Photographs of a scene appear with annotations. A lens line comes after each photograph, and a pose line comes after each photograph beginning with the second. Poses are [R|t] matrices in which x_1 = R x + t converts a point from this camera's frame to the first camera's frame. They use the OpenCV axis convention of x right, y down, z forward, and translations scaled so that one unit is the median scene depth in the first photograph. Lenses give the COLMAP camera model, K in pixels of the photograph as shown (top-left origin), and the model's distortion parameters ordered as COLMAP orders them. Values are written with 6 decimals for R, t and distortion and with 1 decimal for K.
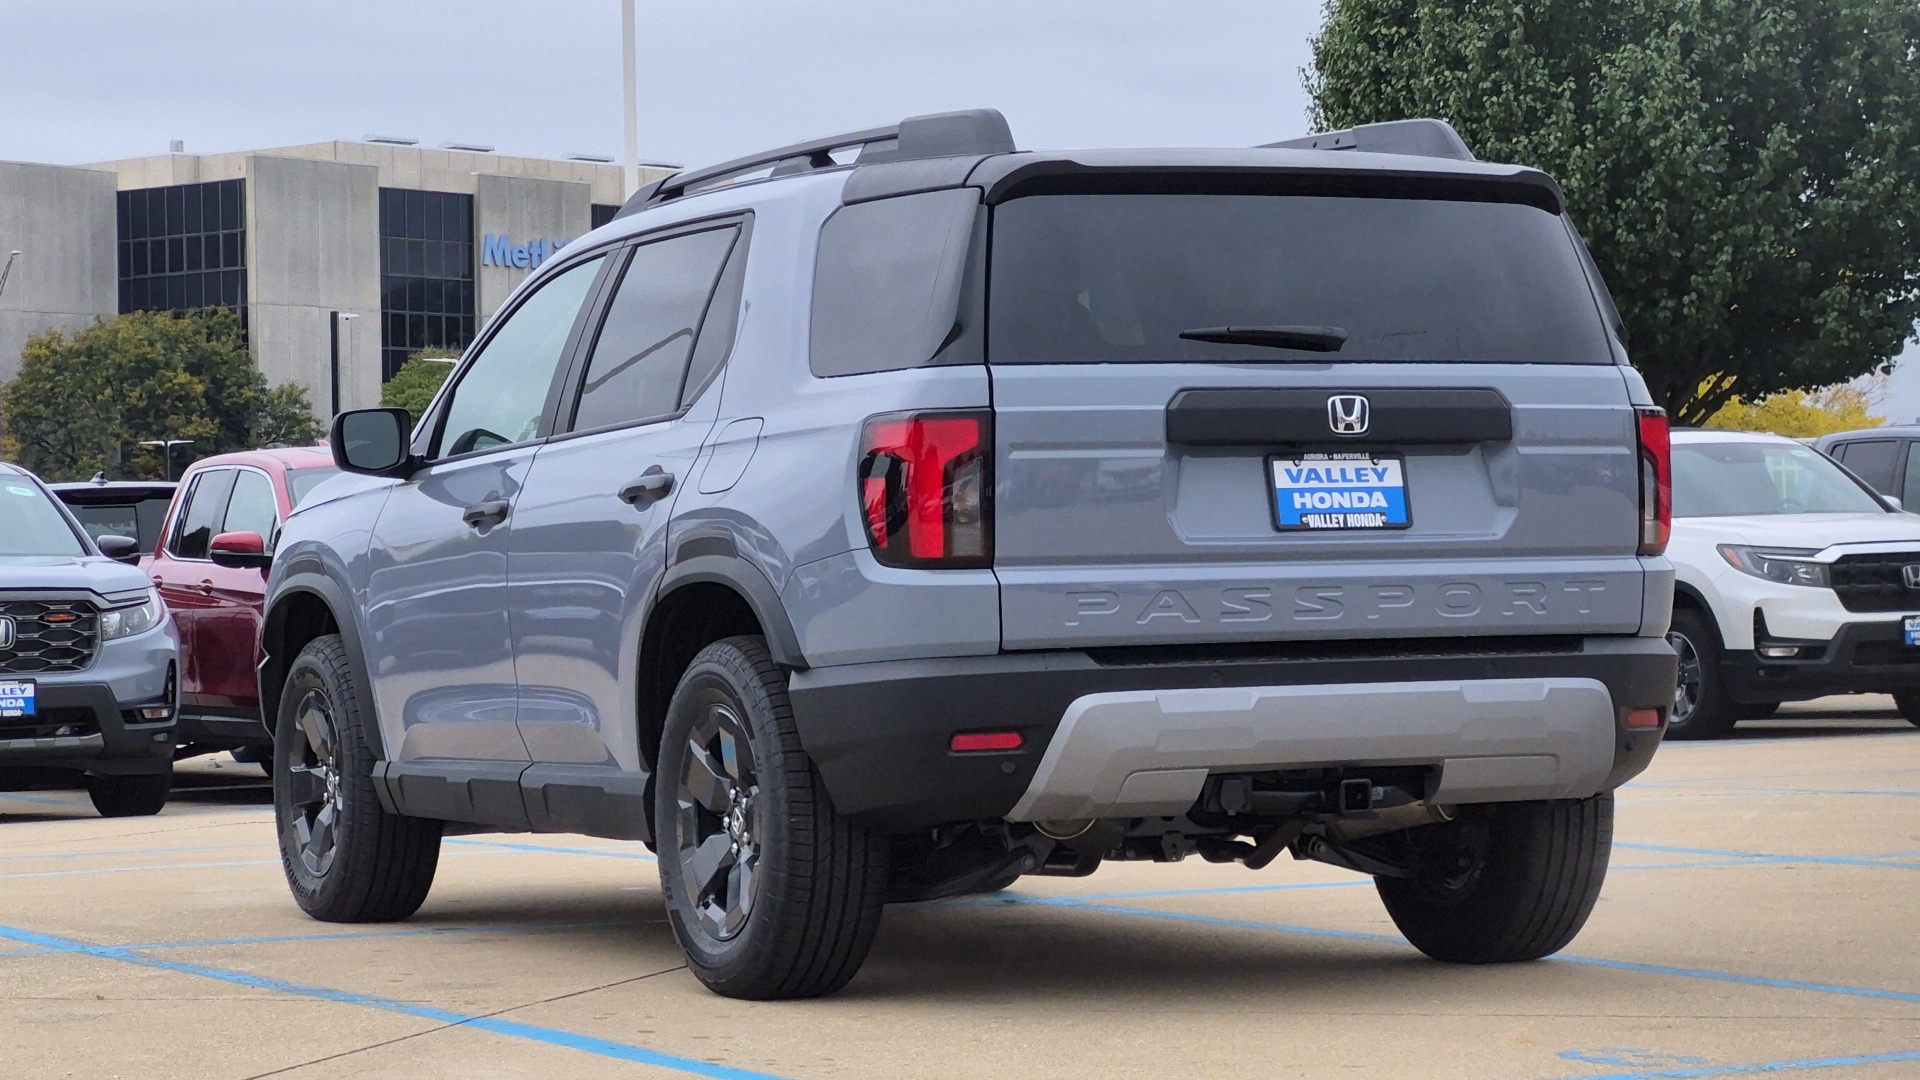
lens RADIAL K [[4672.6, 0, 960.0], [0, 4672.6, 540.0], [0, 0, 1]] dist [-0.107856, -0.426608]
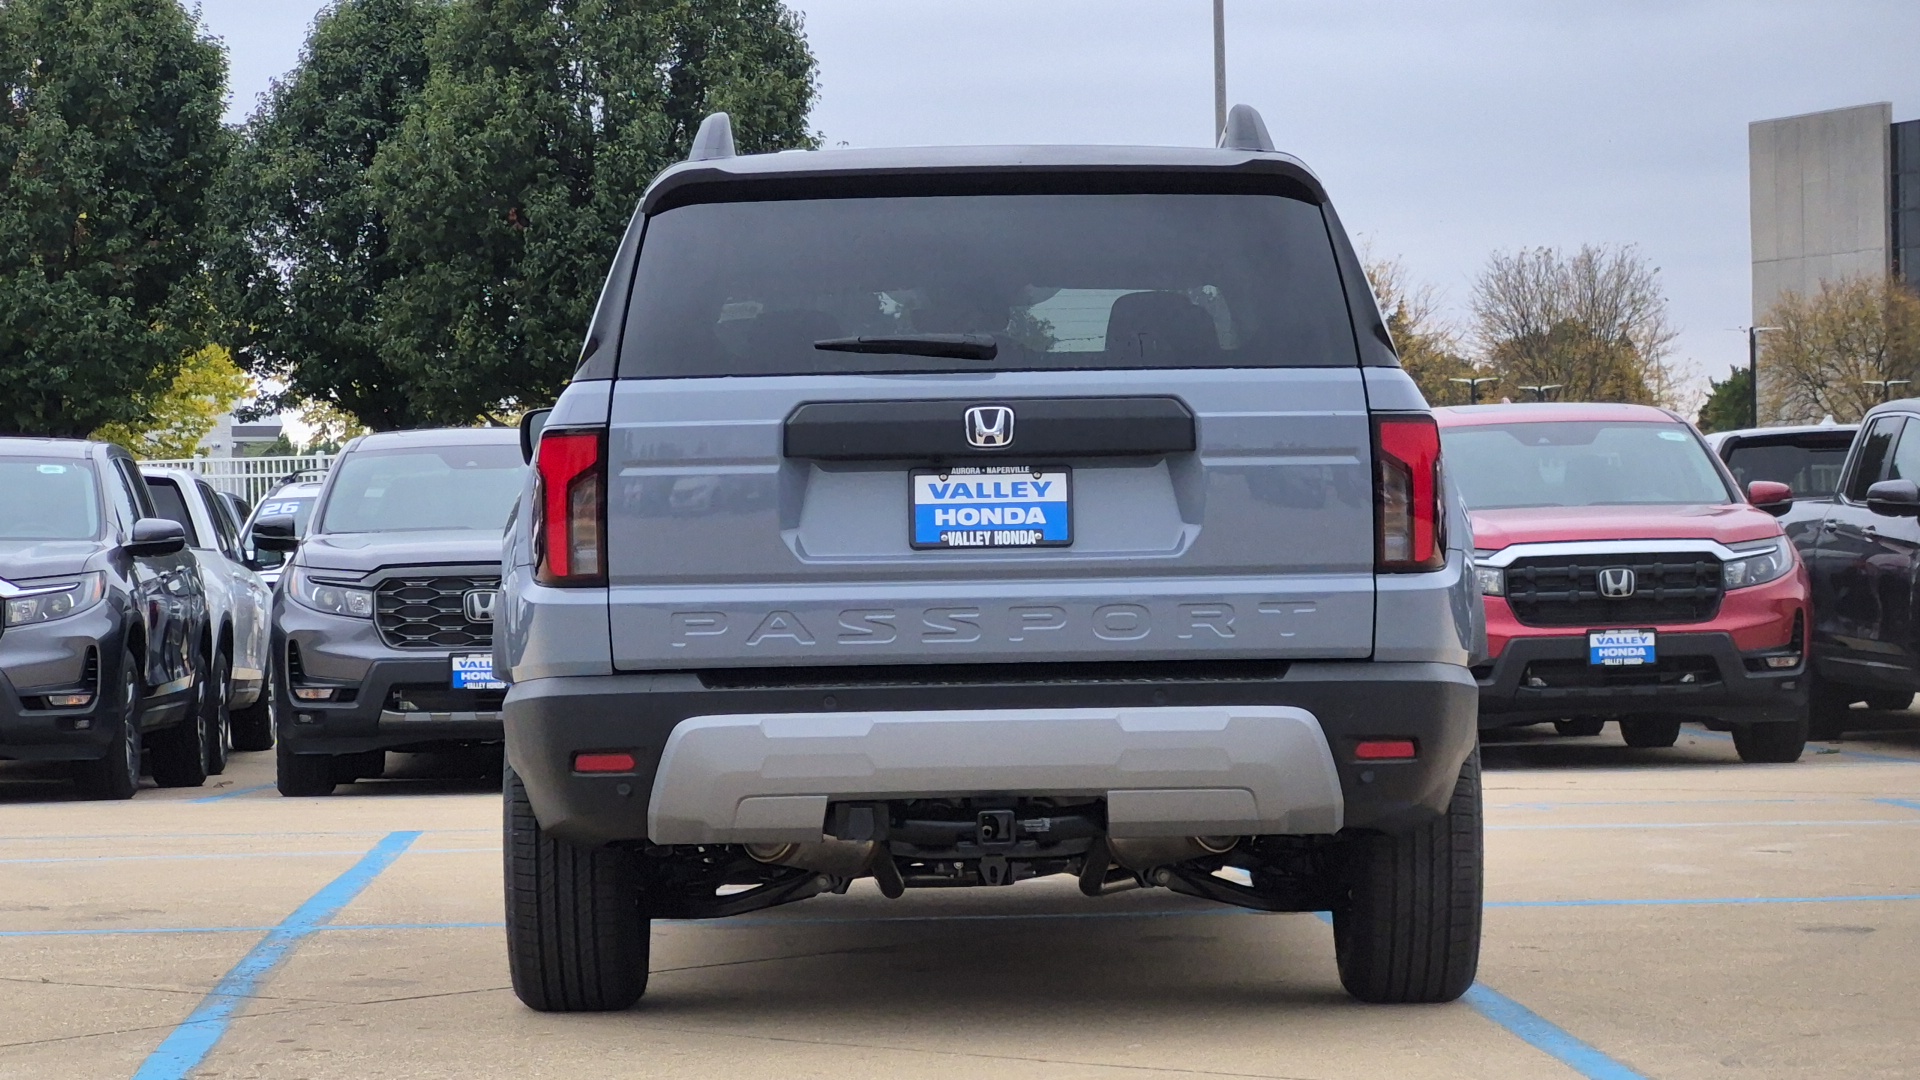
lens RADIAL K [[4672.6, 0, 960.0], [0, 4672.6, 540.0], [0, 0, 1]] dist [-0.107856, -0.426608]
pose [[0.919413, 0.006524, -0.393240, 0.450743], [0.001838, 0.999780, 0.020885, -0.023663], [0.393290, -0.019924, 0.919199, 0.123732]]
